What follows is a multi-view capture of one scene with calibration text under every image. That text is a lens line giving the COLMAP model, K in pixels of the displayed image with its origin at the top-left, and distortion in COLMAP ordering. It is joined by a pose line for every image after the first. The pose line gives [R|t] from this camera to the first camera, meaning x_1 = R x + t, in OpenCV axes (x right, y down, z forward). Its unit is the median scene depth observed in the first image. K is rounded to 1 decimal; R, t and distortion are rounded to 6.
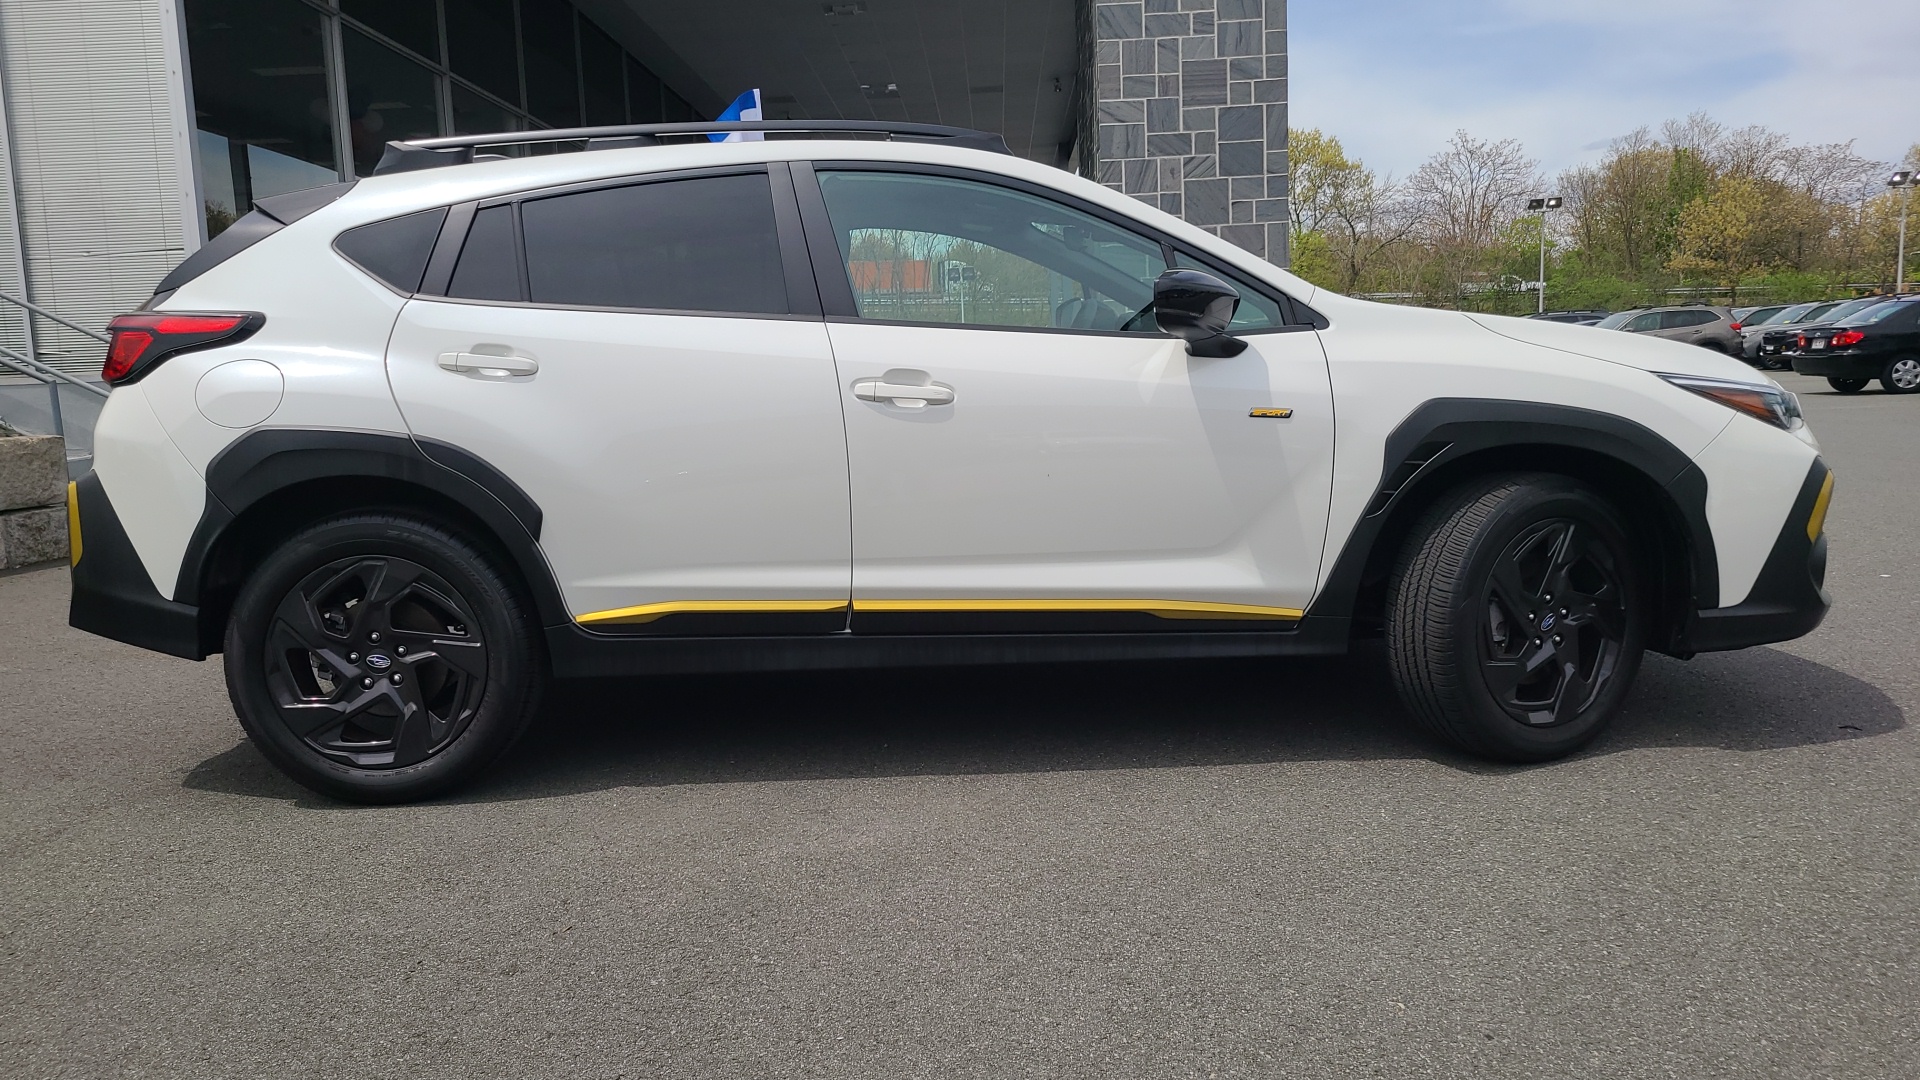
lens RADIAL K [[1453.7, 0, 924.5], [0, 1453.7, 534.2], [0, 0, 1]] dist [0.040808, -0.011858]
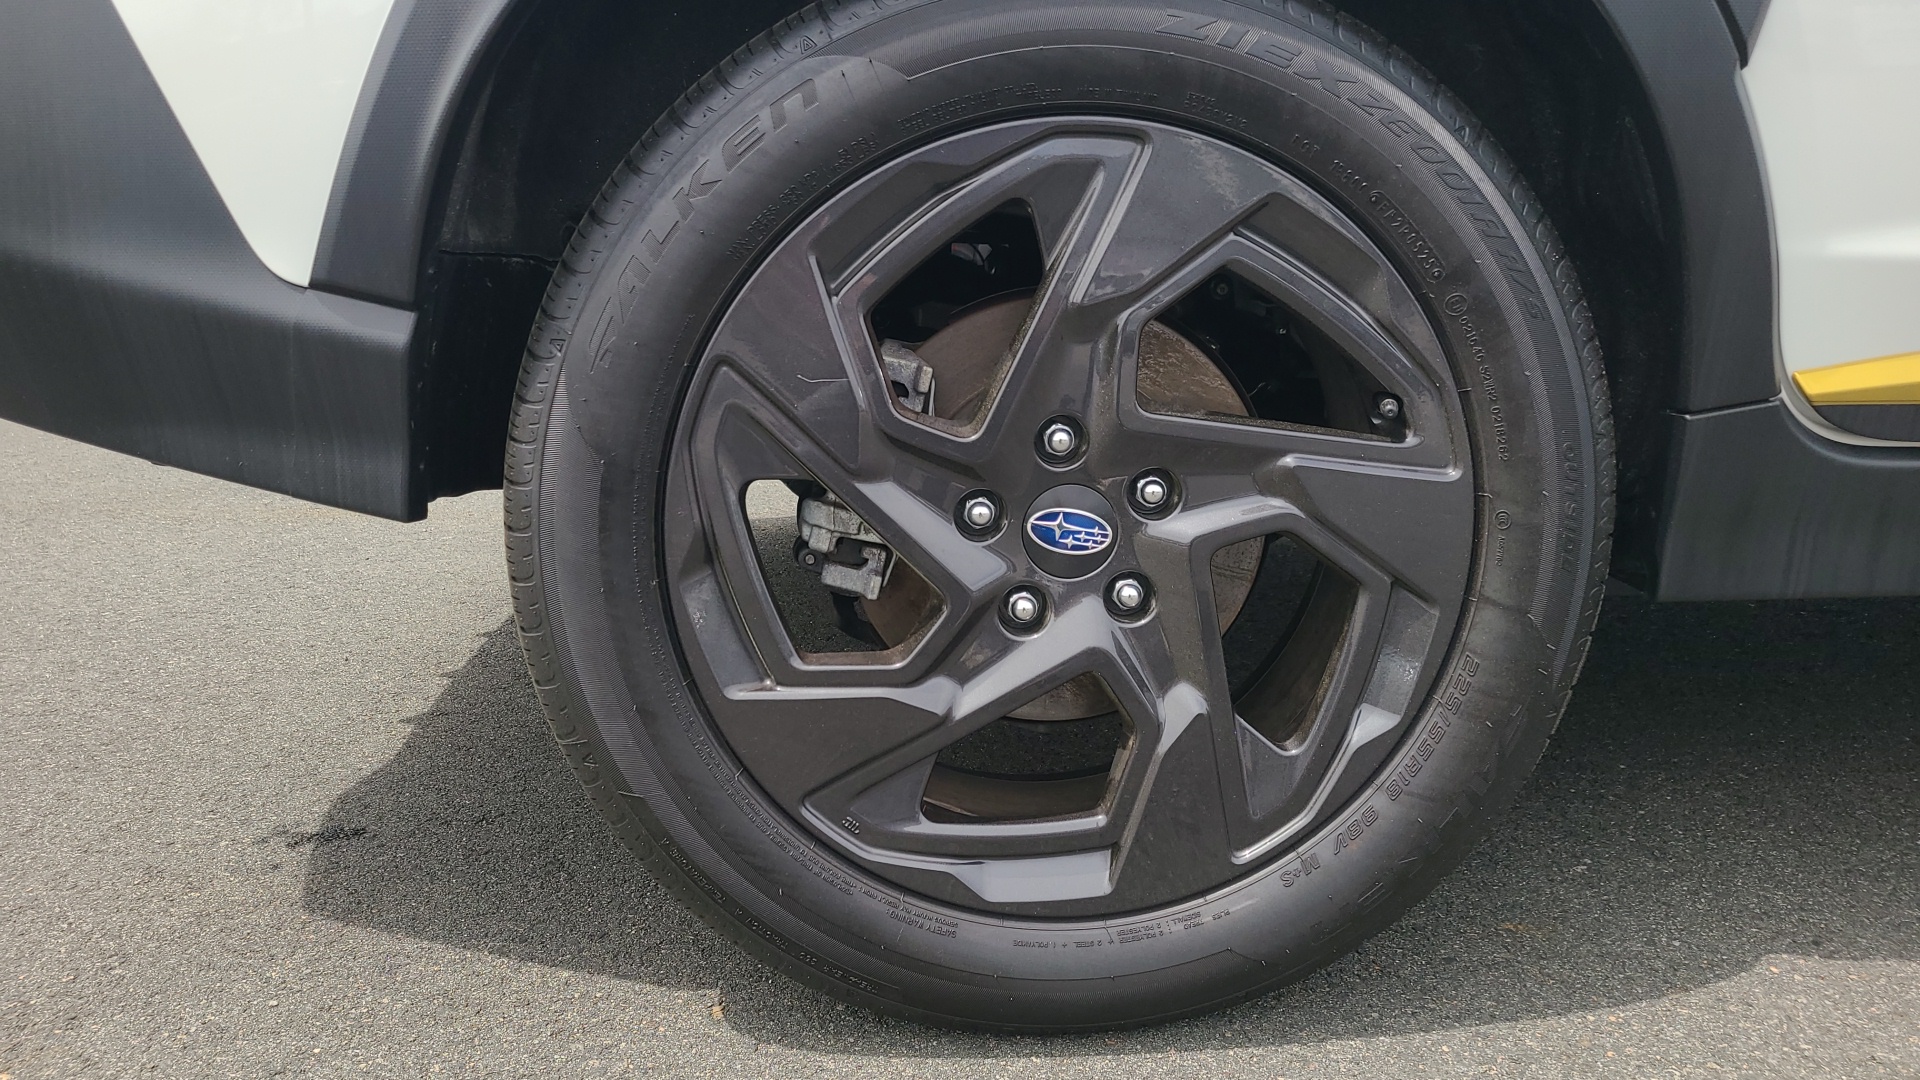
lens RADIAL K [[1453.7, 0, 924.5], [0, 1453.7, 534.2], [0, 0, 1]] dist [0.040808, -0.011858]
pose [[0.999491, 0.012457, 0.029377, -0.408088], [-0.014732, 0.996803, 0.078523, 0.066518], [-0.028305, -0.078915, 0.996479, 0.731529]]
